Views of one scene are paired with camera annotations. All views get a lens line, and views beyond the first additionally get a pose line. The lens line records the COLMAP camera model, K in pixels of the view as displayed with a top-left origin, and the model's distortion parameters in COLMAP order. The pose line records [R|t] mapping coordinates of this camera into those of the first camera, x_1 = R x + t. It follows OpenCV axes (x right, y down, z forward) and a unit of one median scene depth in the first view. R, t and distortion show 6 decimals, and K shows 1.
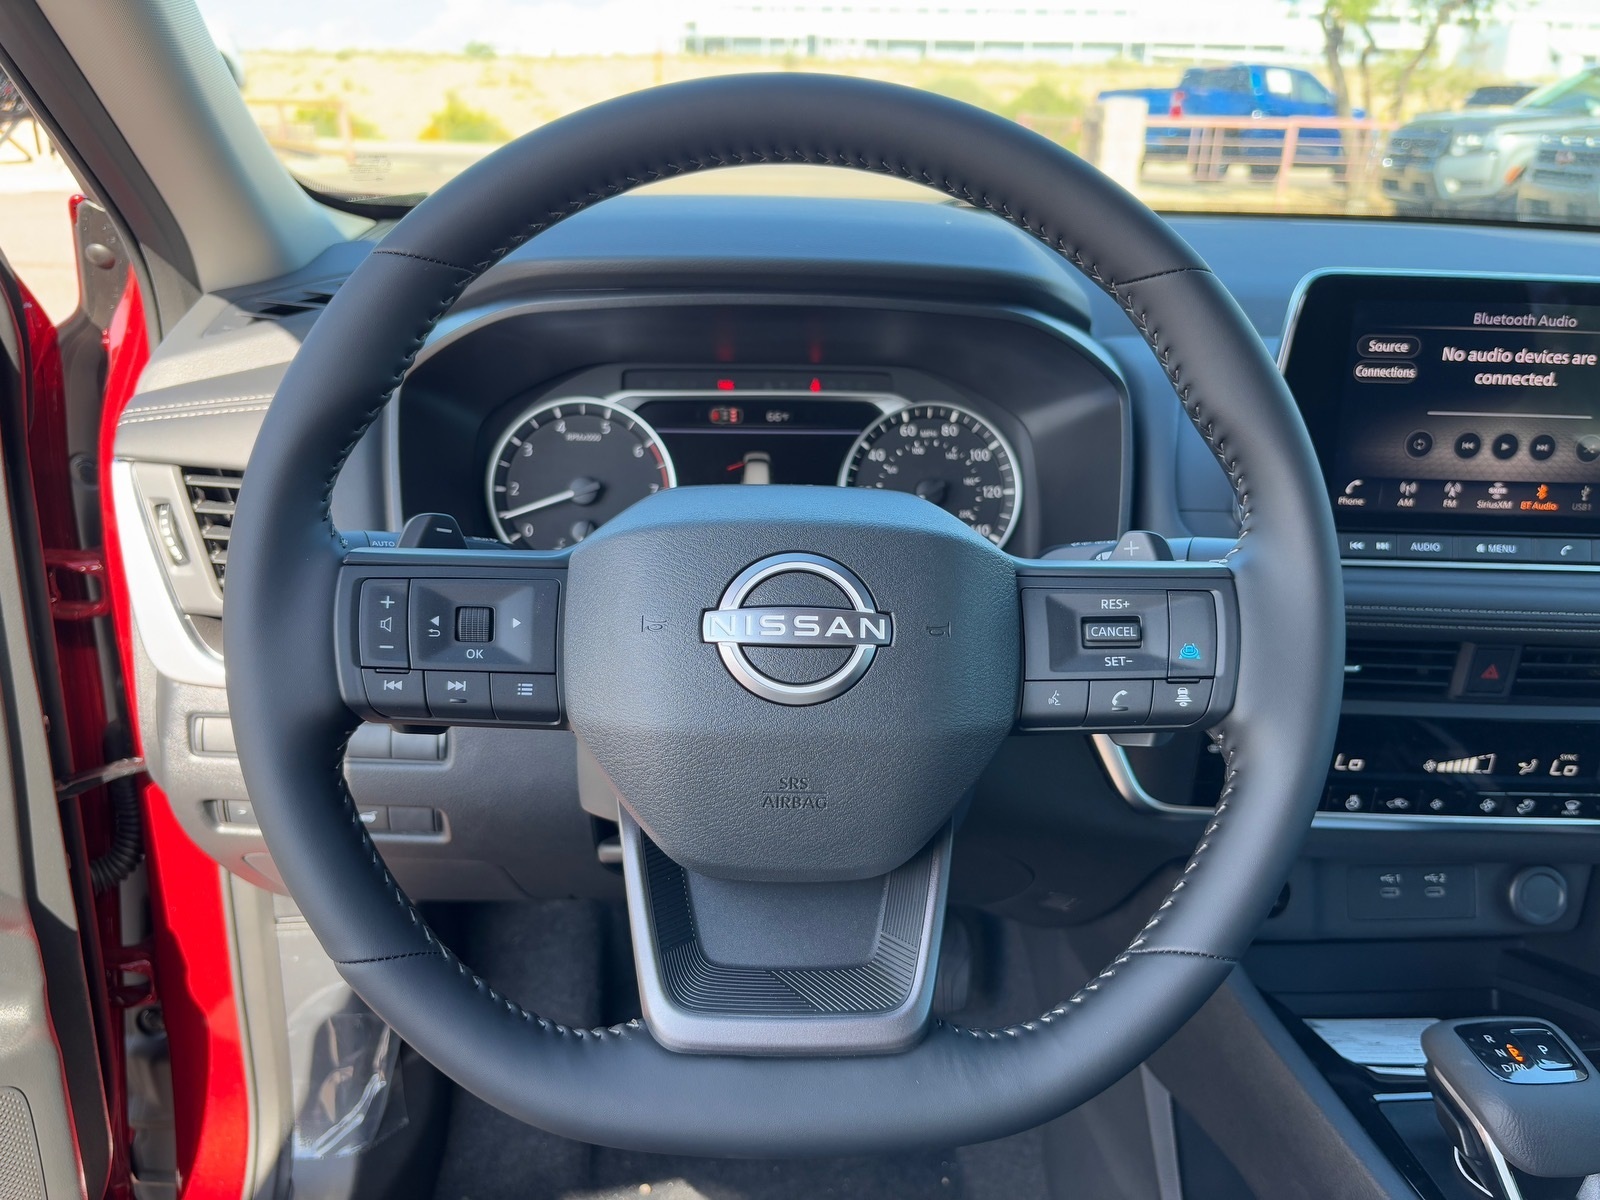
lens RADIAL K [[1237.0, 0, 791.5], [0, 1237.0, 611.0], [0, 0, 1]] dist [0.051580, -0.087618]
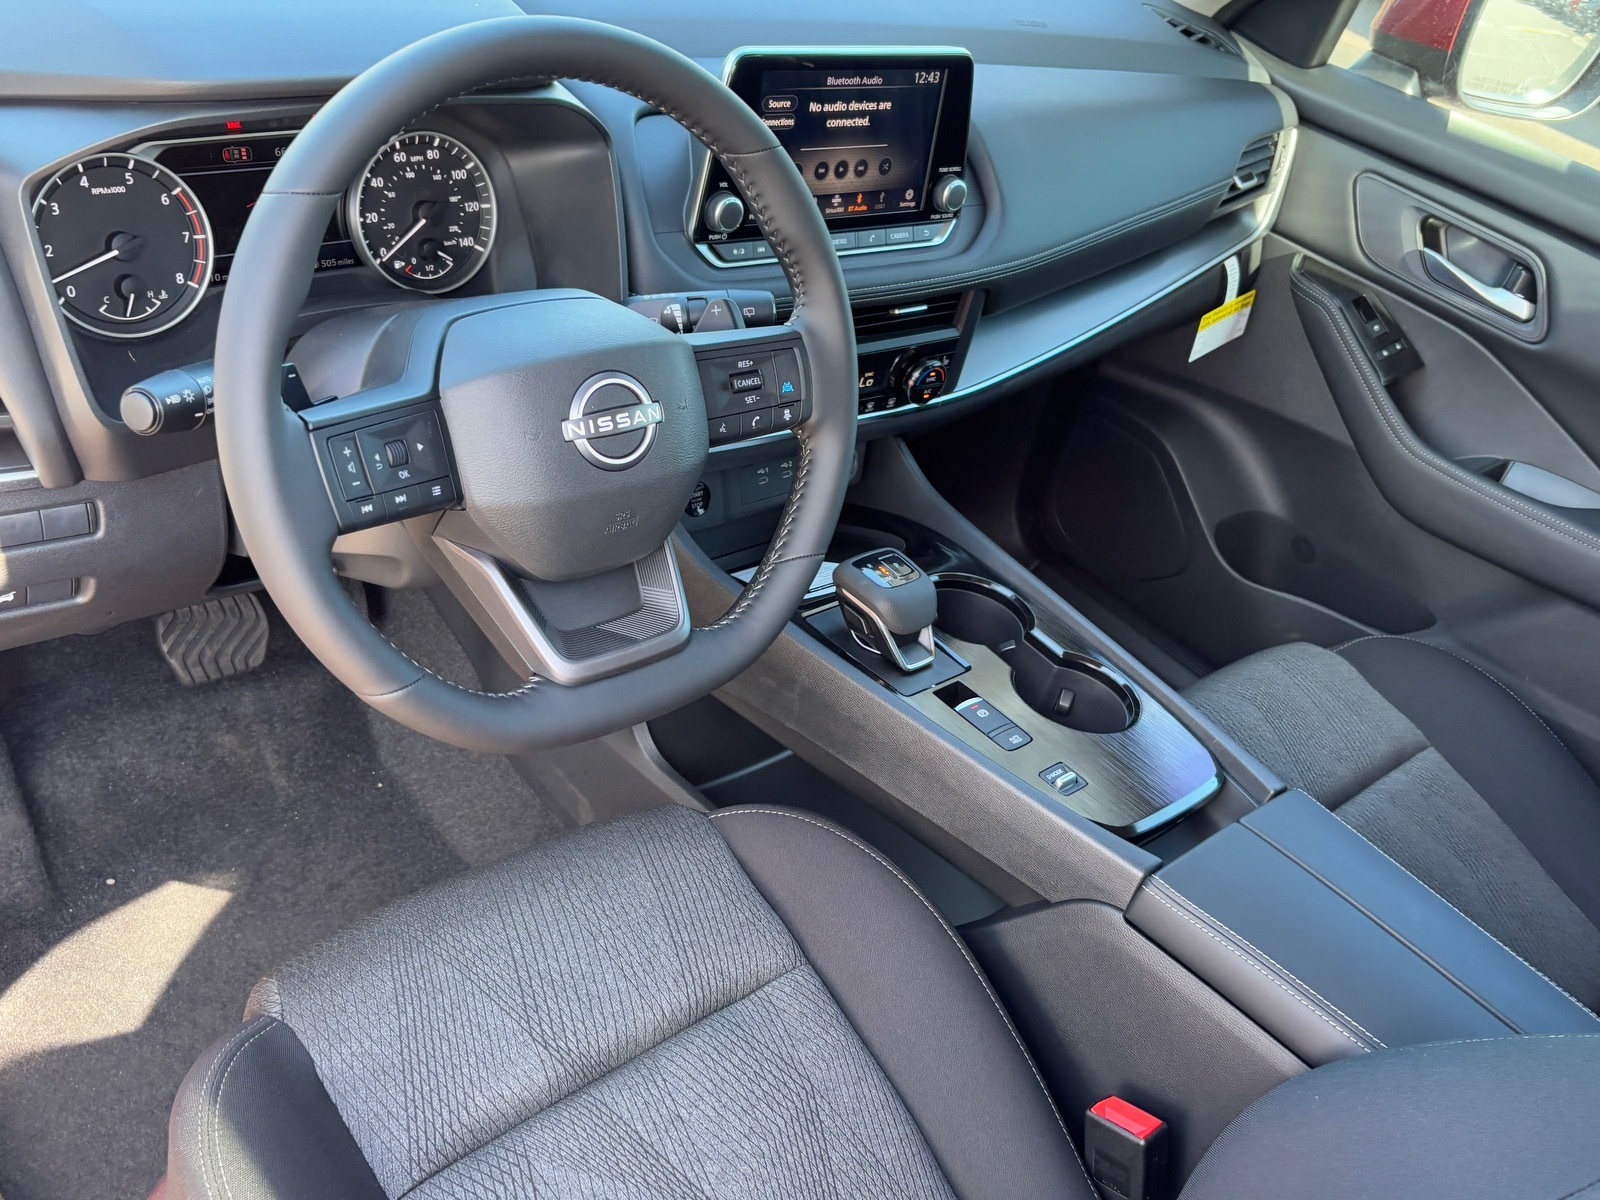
lens RADIAL K [[1555.0, 0, 806.4], [0, 1555.0, 624.1], [0, 0, 1]] dist [0.044462, -0.113573]
pose [[0.769188, -0.243939, 0.590629, -0.641267], [0.034728, 0.938862, 0.342538, -0.253972], [-0.638078, -0.242965, 0.730633, -0.411542]]
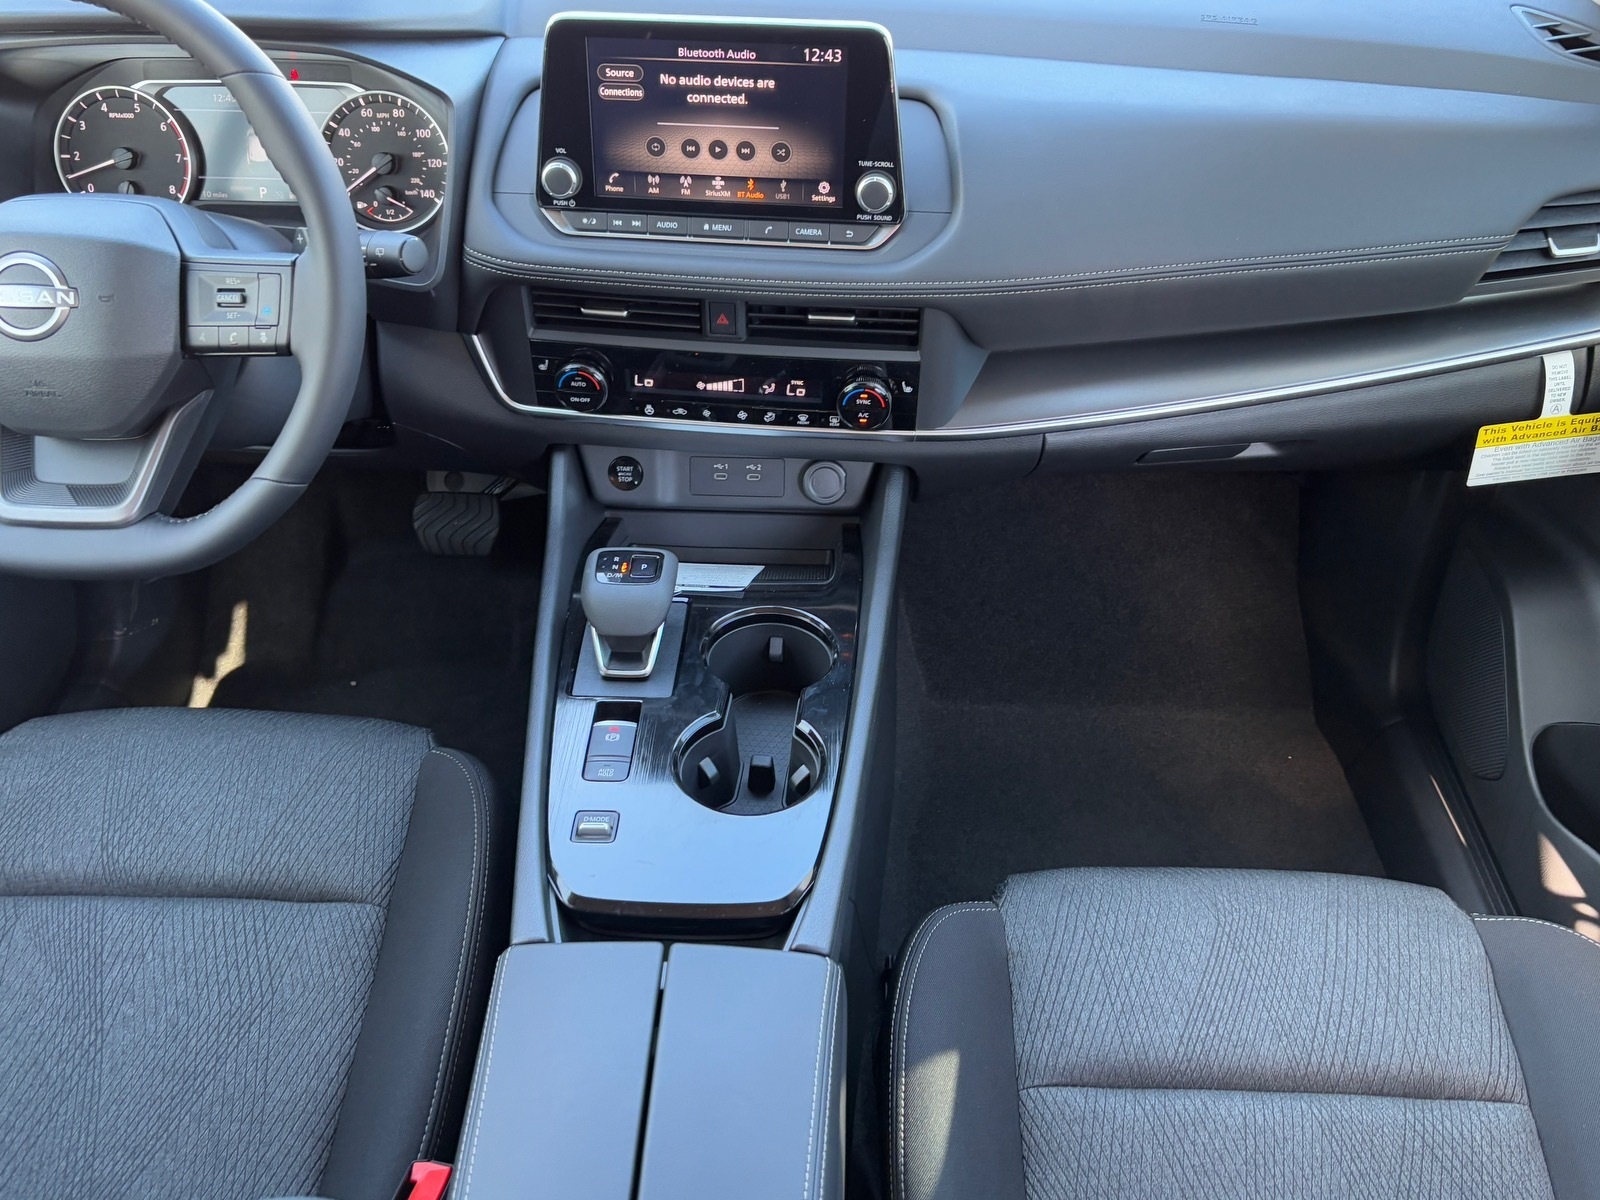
lens RADIAL K [[1399.4, 0, 790.2], [0, 1399.4, 615.0], [0, 0, 1]] dist [-0.010069, 0.046797]
pose [[0.994610, 0.046711, -0.092575, 0.805619], [-0.016694, 0.953275, 0.301642, -0.108469], [0.102339, -0.298471, 0.948916, -0.581182]]
